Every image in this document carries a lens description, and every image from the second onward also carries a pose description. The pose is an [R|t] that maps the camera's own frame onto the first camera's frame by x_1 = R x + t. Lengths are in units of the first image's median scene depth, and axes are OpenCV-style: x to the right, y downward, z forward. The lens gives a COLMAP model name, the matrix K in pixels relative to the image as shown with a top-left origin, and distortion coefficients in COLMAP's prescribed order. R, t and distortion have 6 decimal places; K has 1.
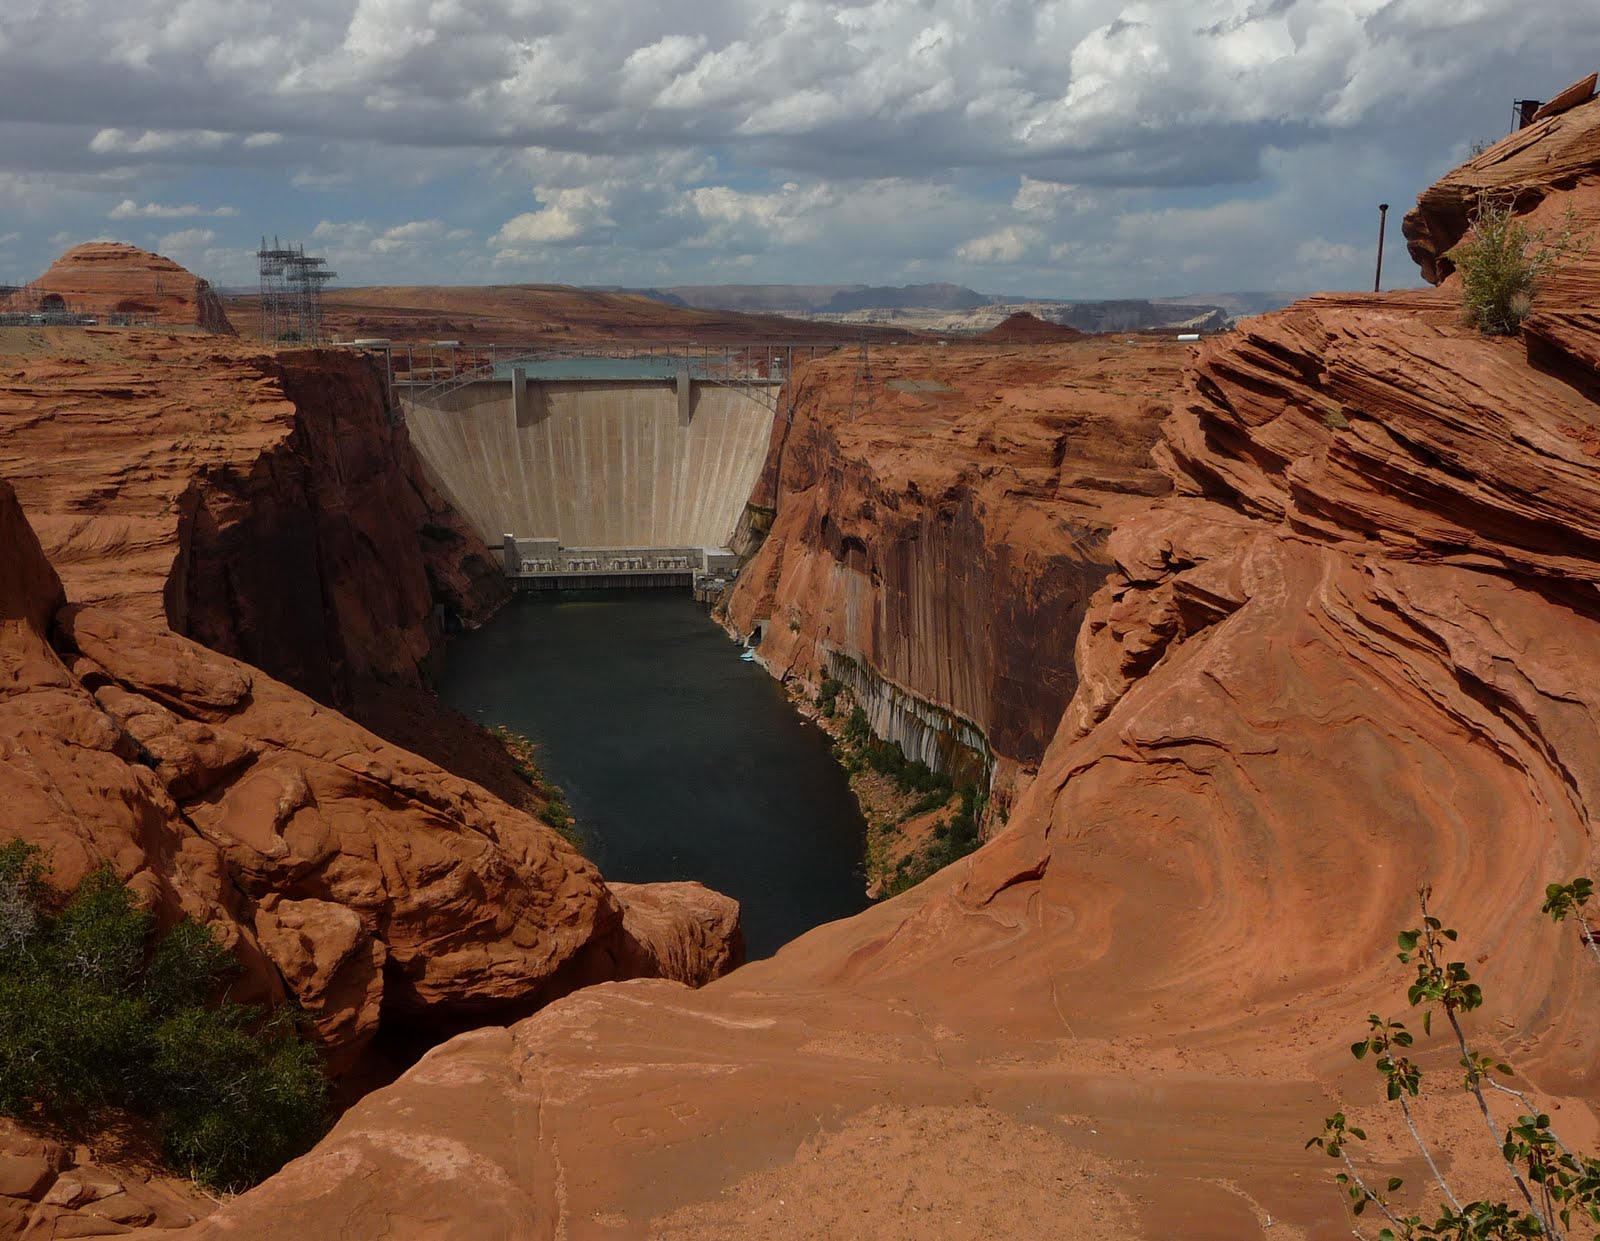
lens RADIAL K [[2247.1, 0, 800.0], [0, 2247.1, 620.5], [0, 0, 1]] dist [0.001114, -0.010306]
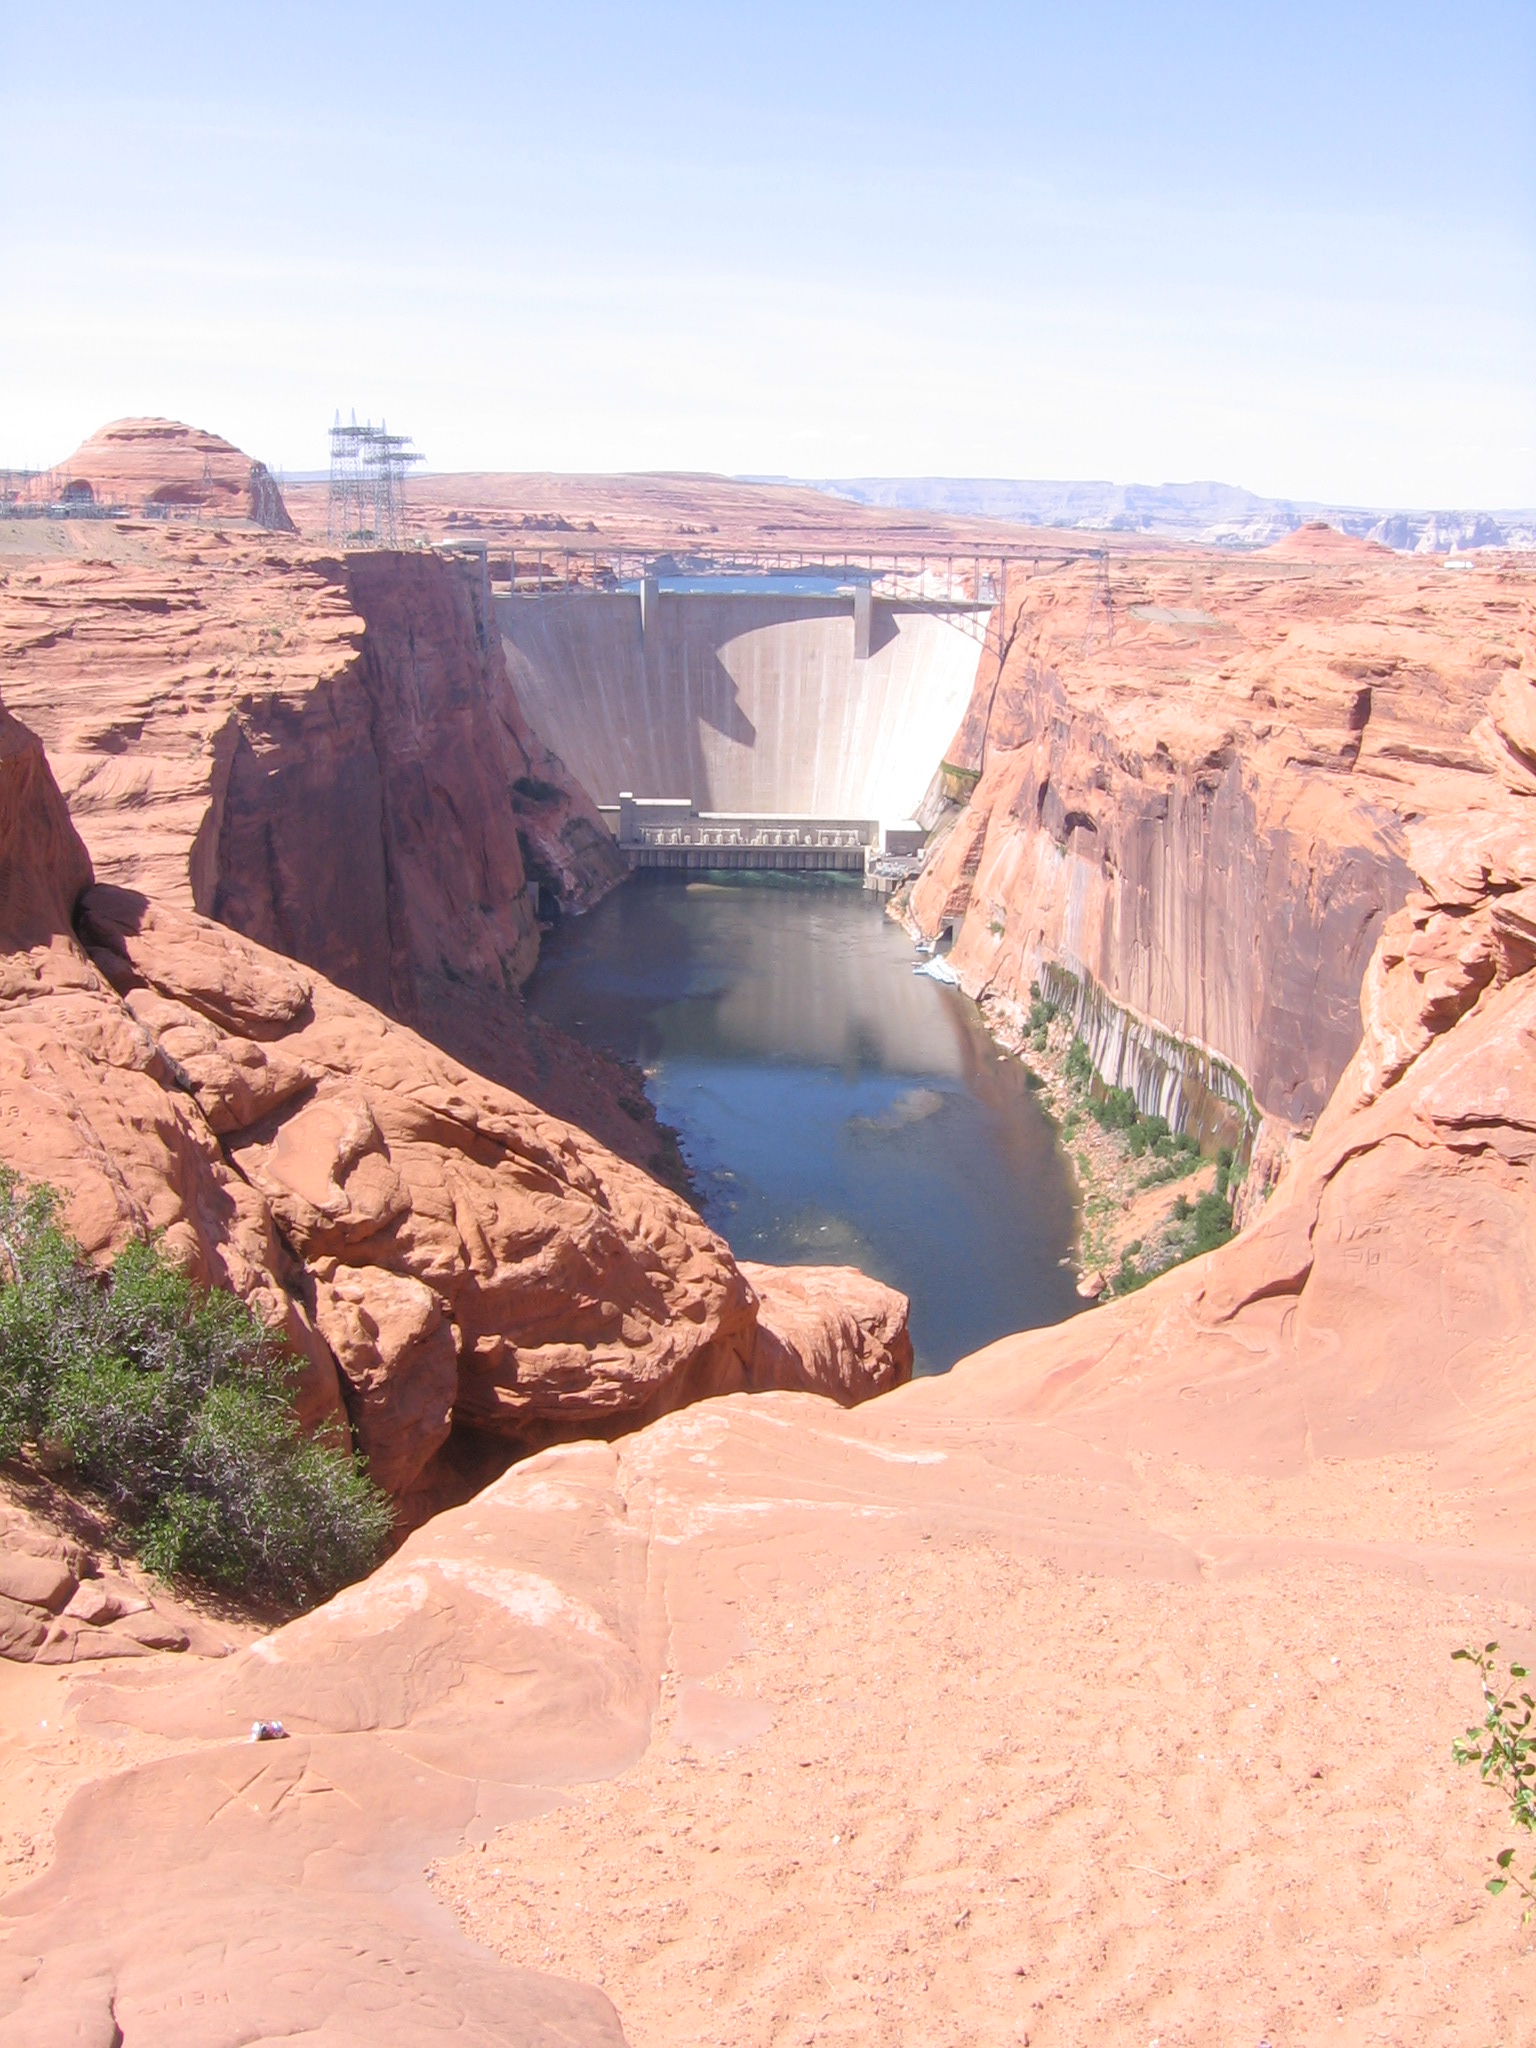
lens RADIAL K [[2235.0, 0, 768.0], [0, 2235.0, 1024.0], [0, 0, 1]] dist [-0.107963, -0.002938]
pose [[0.994226, 0.042301, -0.098617, -0.003642], [-0.044342, 0.998843, -0.018597, 0.051612], [0.097717, 0.022862, 0.994952, 0.250100]]
